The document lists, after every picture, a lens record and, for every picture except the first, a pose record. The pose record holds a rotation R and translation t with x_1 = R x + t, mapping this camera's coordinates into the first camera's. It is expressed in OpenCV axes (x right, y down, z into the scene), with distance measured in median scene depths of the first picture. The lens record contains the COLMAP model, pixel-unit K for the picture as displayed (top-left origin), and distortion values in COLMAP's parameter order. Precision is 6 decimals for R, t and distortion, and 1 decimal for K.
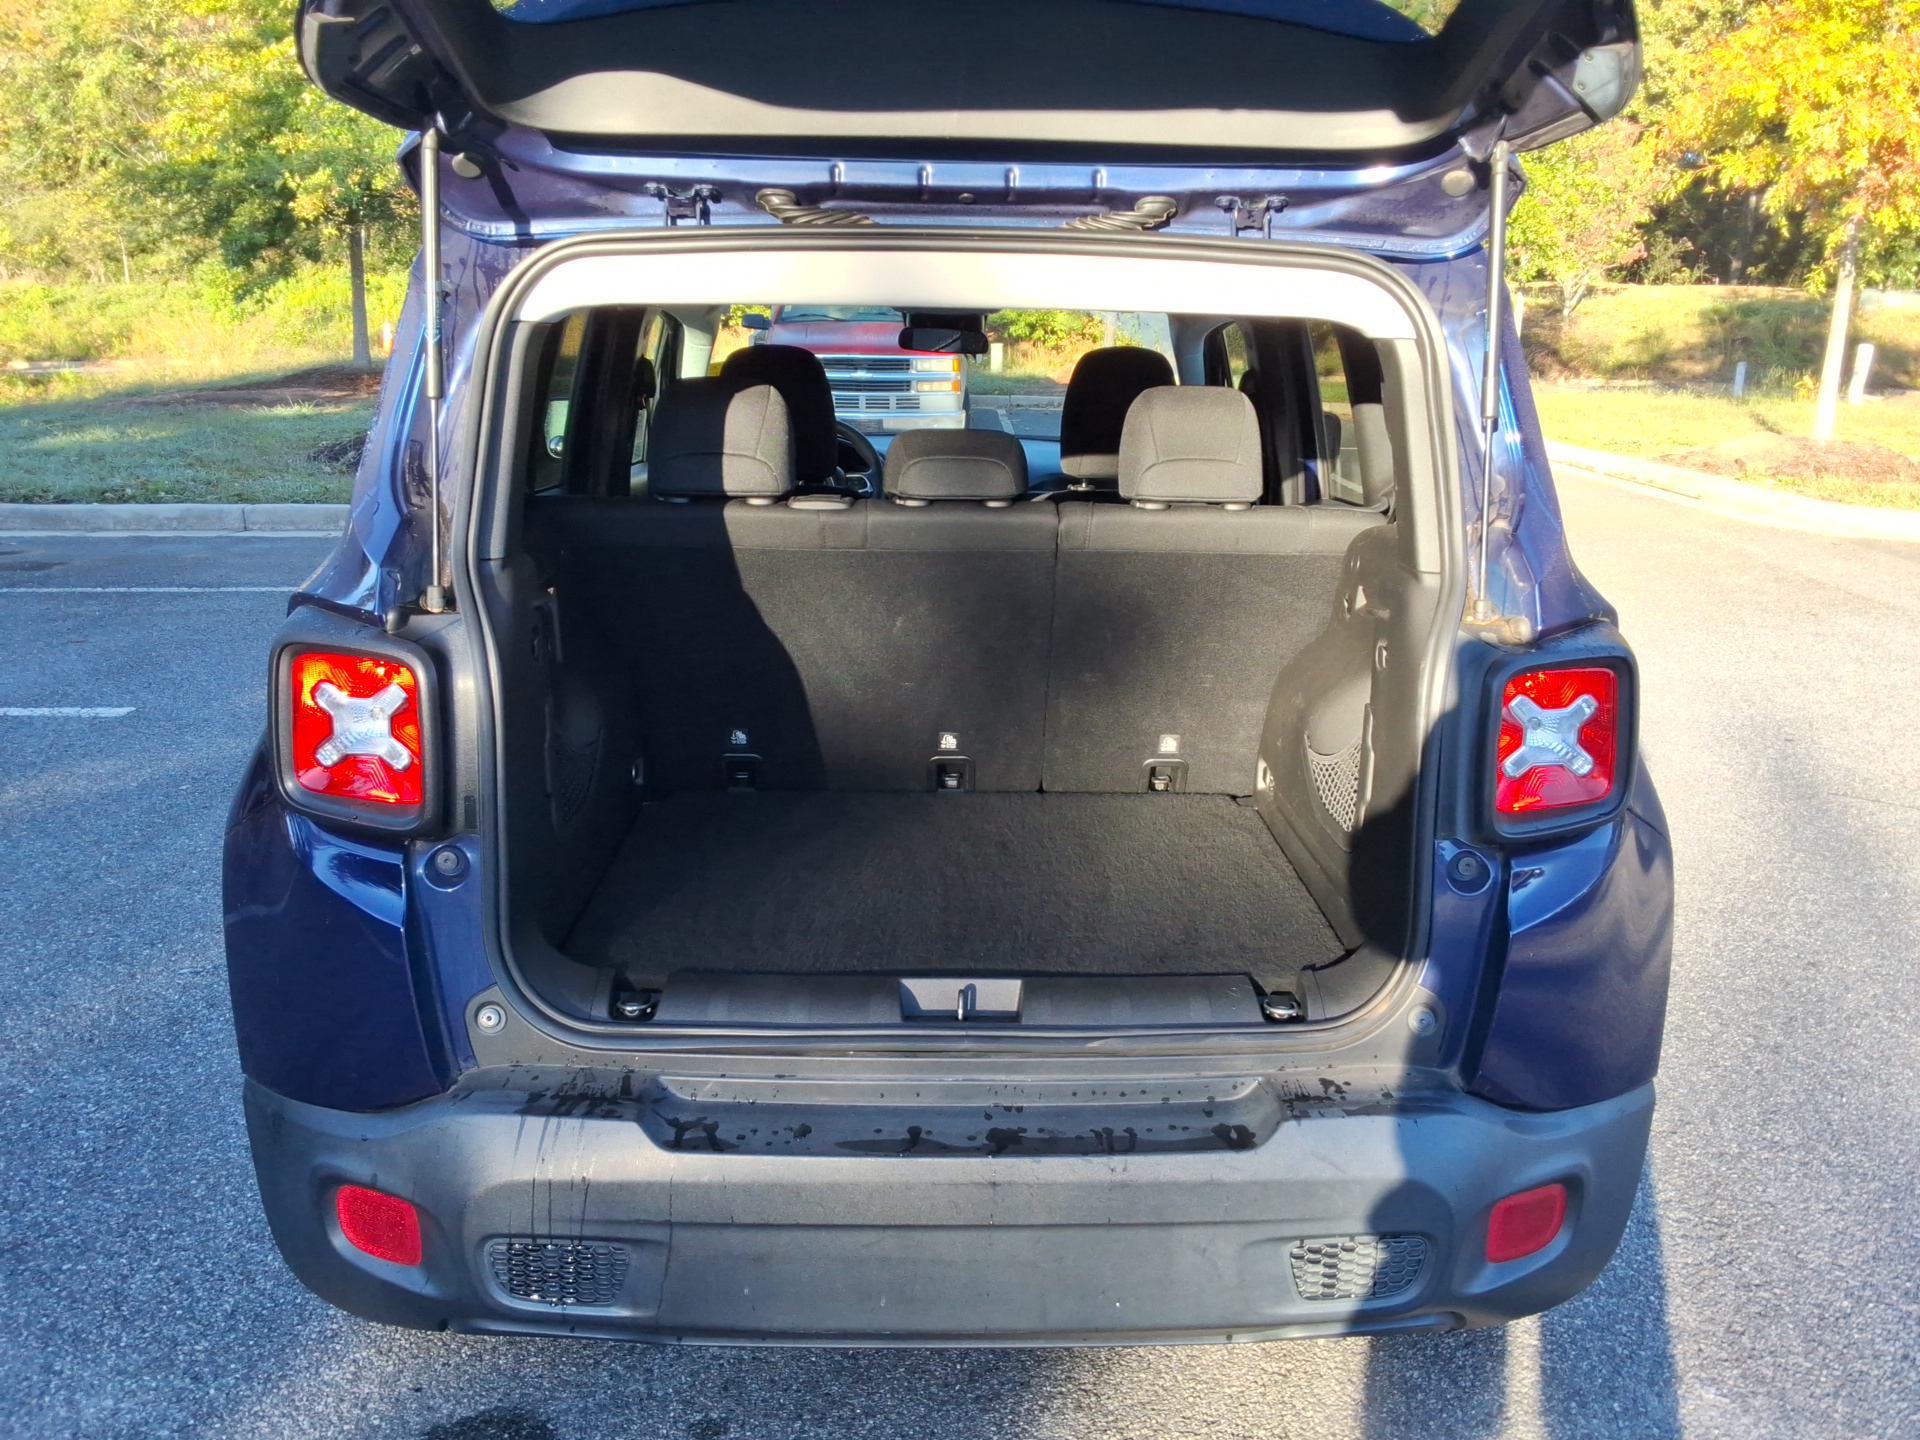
lens RADIAL K [[1549.1, 0, 973.5], [0, 1549.1, 698.9], [0, 0, 1]] dist [0.090156, -0.136383]
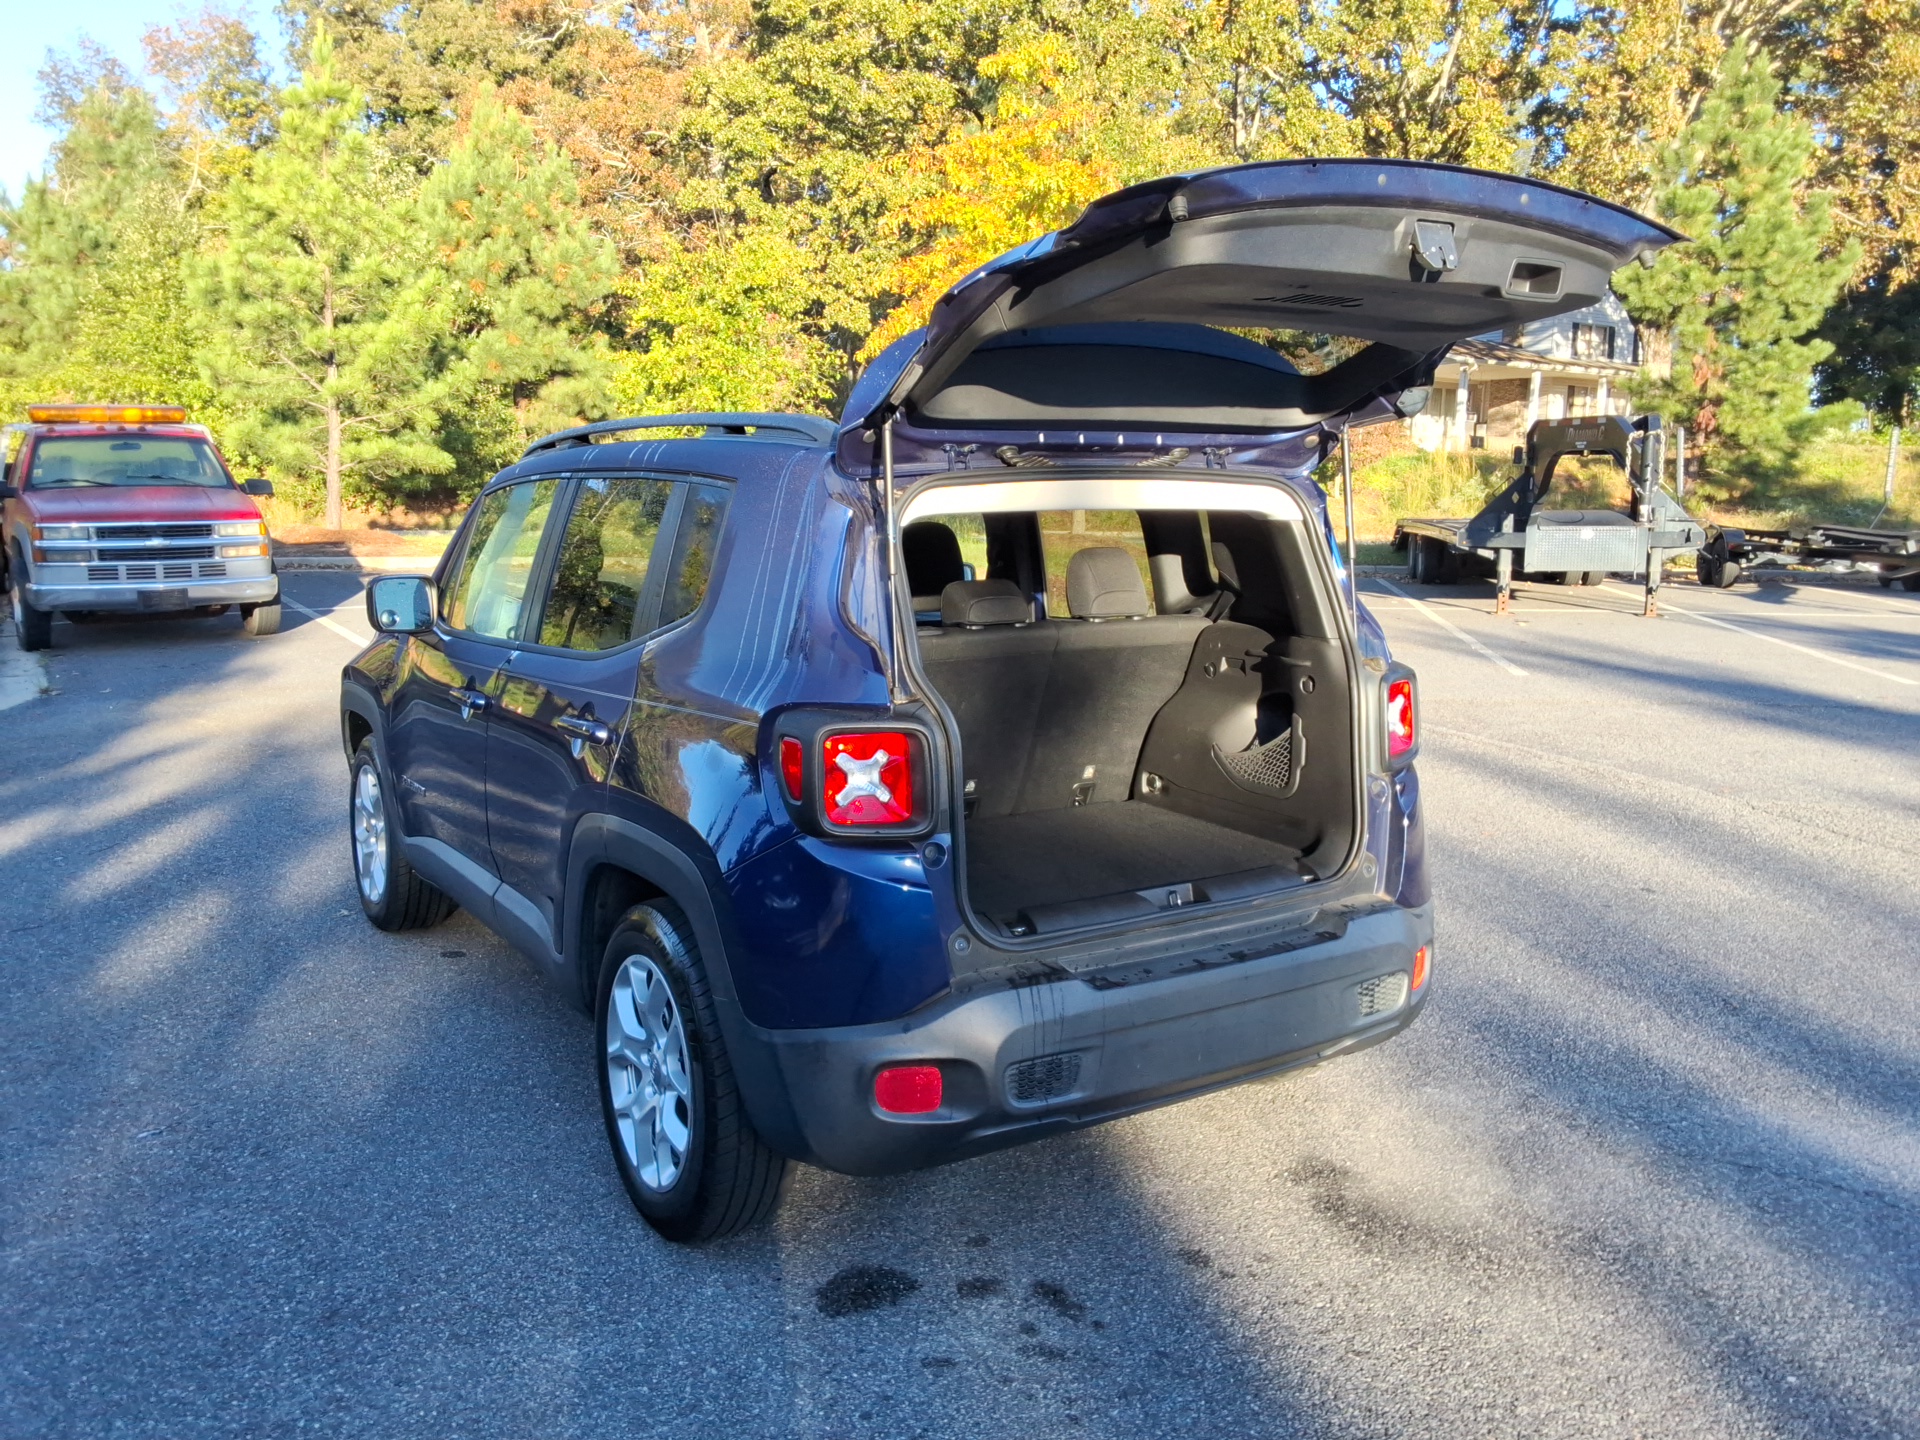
lens RADIAL K [[1556.6, 0, 974.1], [0, 1556.6, 689.9], [0, 0, 1]] dist [0.127568, -0.195758]
pose [[0.858167, -0.083784, 0.506488, -0.156707], [0.134543, 0.988813, -0.064392, 0.006786], [-0.495427, 0.123404, 0.859839, -0.063760]]
